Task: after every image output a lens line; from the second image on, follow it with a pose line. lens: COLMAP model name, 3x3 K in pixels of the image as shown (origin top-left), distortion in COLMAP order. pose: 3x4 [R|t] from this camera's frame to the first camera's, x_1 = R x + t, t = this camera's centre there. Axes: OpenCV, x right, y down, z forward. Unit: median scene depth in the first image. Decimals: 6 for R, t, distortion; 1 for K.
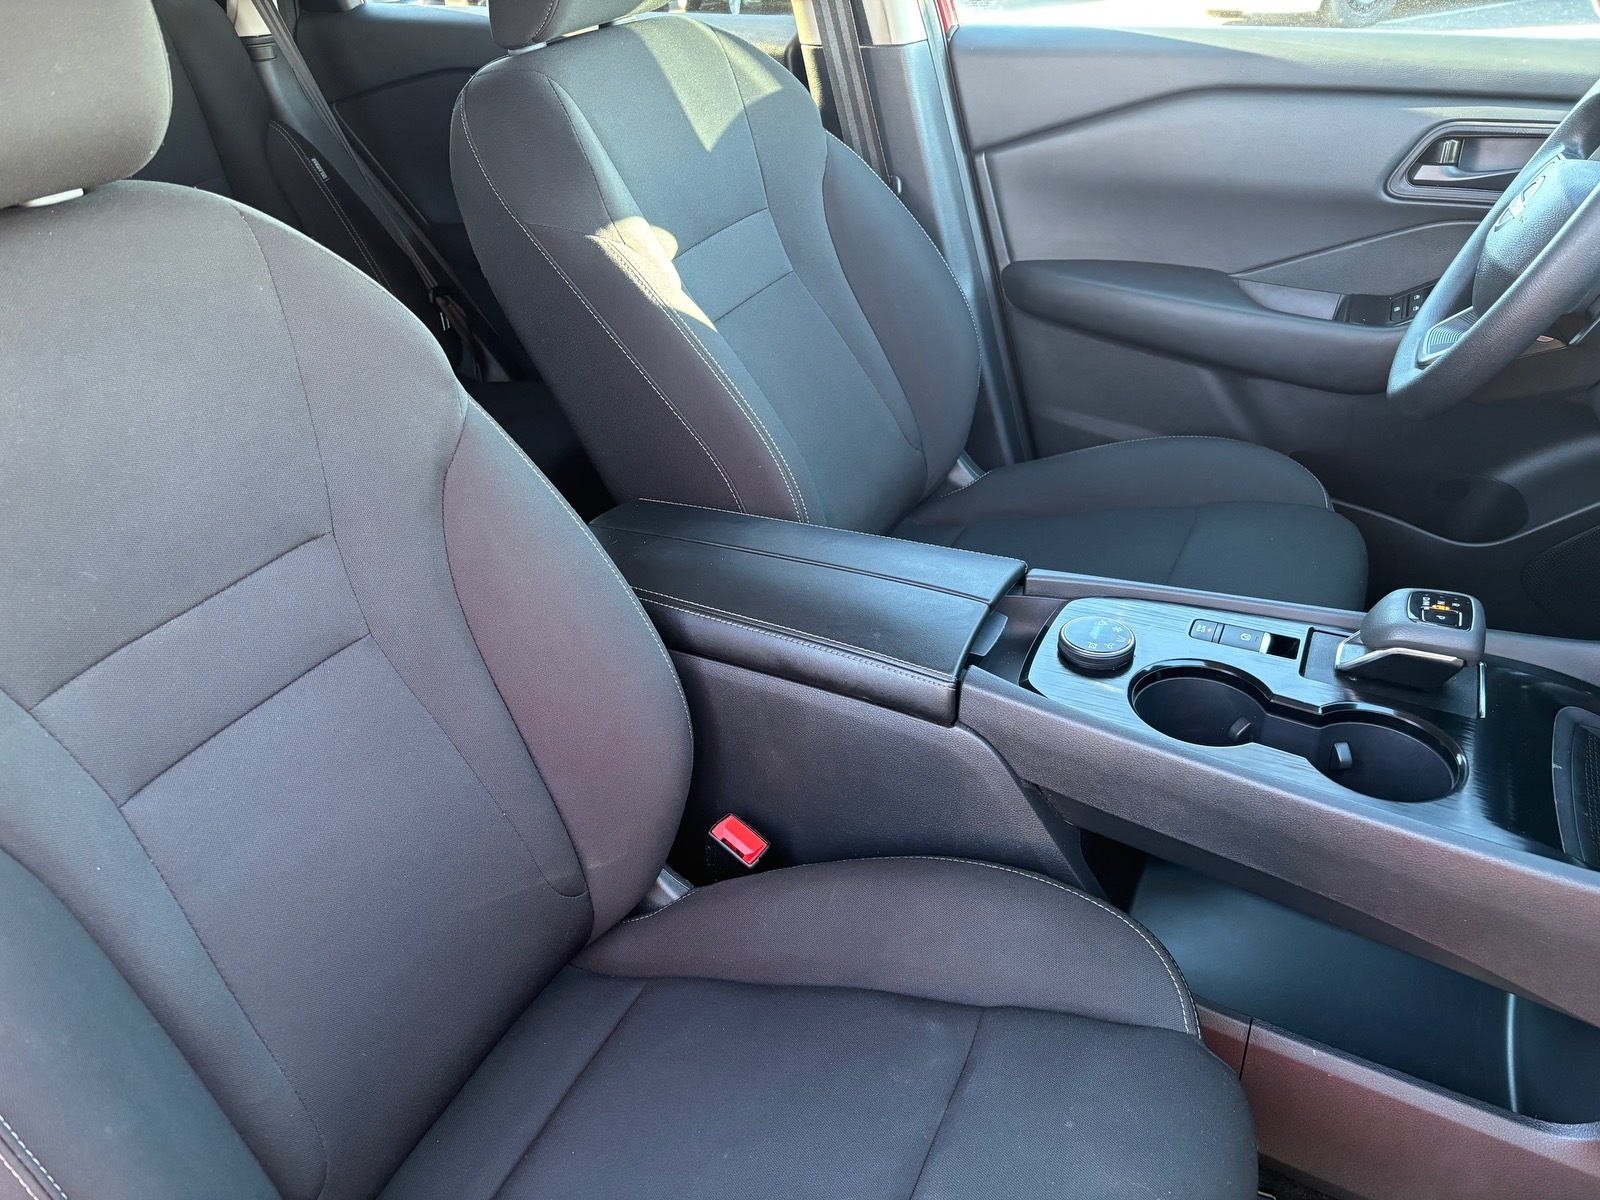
lens RADIAL K [[1221.8, 0, 792.8], [0, 1221.8, 600.4], [0, 0, 1]] dist [0.030455, -0.031210]
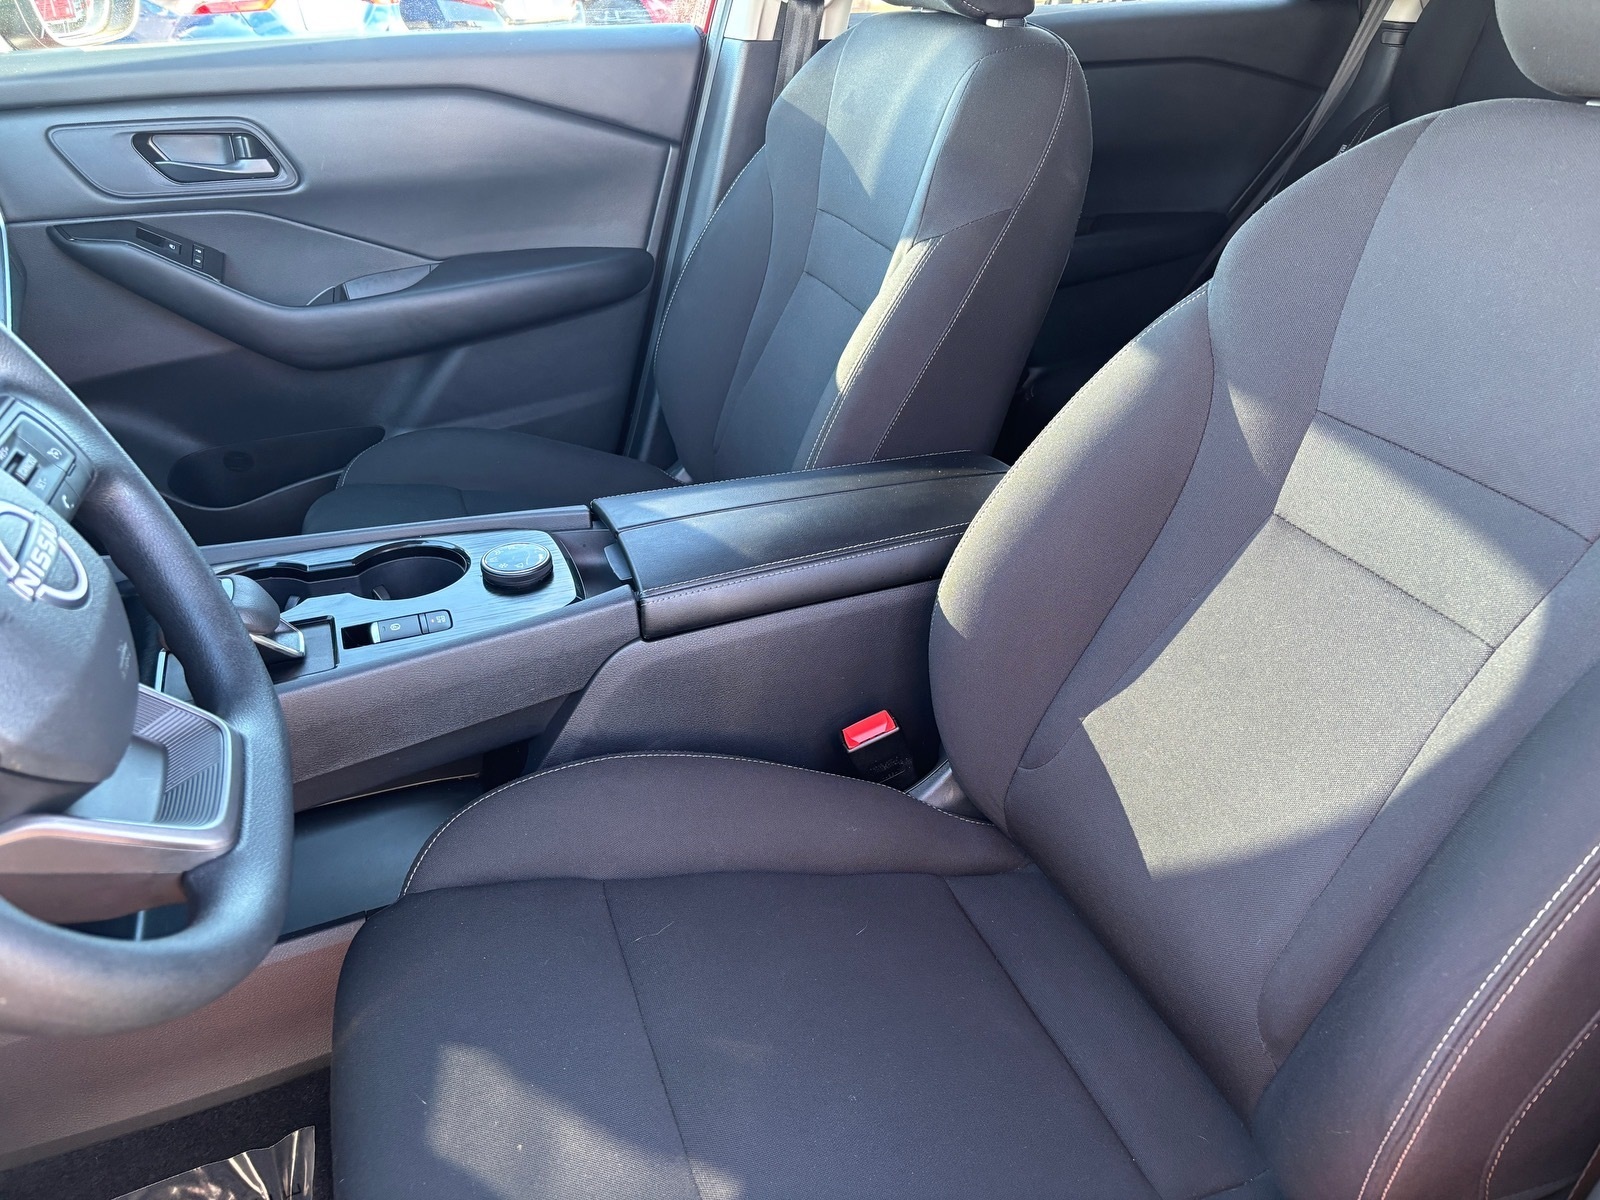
lens RADIAL K [[1221.8, 0, 801.7], [0, 1221.8, 586.1], [0, 0, 1]] dist [0.030455, -0.031210]
pose [[-0.681657, 0.392013, -0.617794, 0.535580], [-0.360282, 0.555064, 0.749734, -0.609376], [0.636821, 0.733642, -0.237128, 1.022121]]
